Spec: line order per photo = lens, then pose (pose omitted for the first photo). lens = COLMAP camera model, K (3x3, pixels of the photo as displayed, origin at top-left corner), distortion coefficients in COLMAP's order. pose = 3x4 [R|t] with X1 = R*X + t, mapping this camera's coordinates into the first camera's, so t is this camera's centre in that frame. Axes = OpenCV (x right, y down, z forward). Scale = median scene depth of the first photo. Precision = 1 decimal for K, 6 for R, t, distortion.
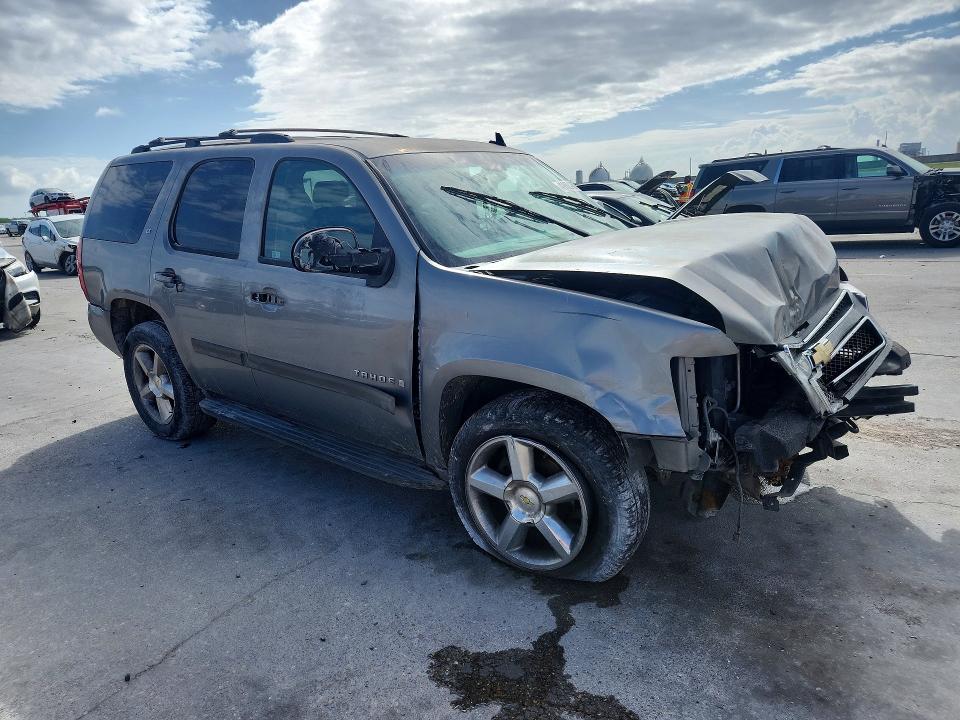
lens RADIAL K [[729.4, 0, 480.0], [0, 729.4, 360.0], [0, 0, 1]] dist [0.083450, -0.088332]
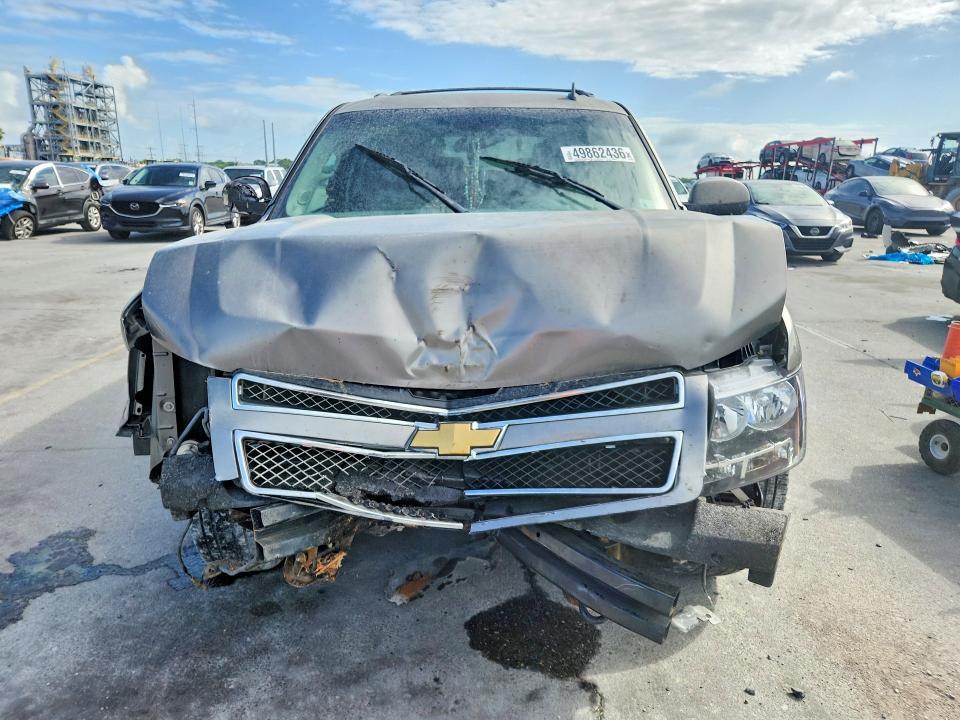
lens RADIAL K [[729.4, 0, 480.0], [0, 729.4, 360.0], [0, 0, 1]] dist [0.083450, -0.088332]
pose [[0.507582, 0.266806, -0.819253, 0.163905], [-0.233731, 0.957830, 0.167125, -0.030246], [0.829295, 0.106655, 0.548539, 0.116335]]
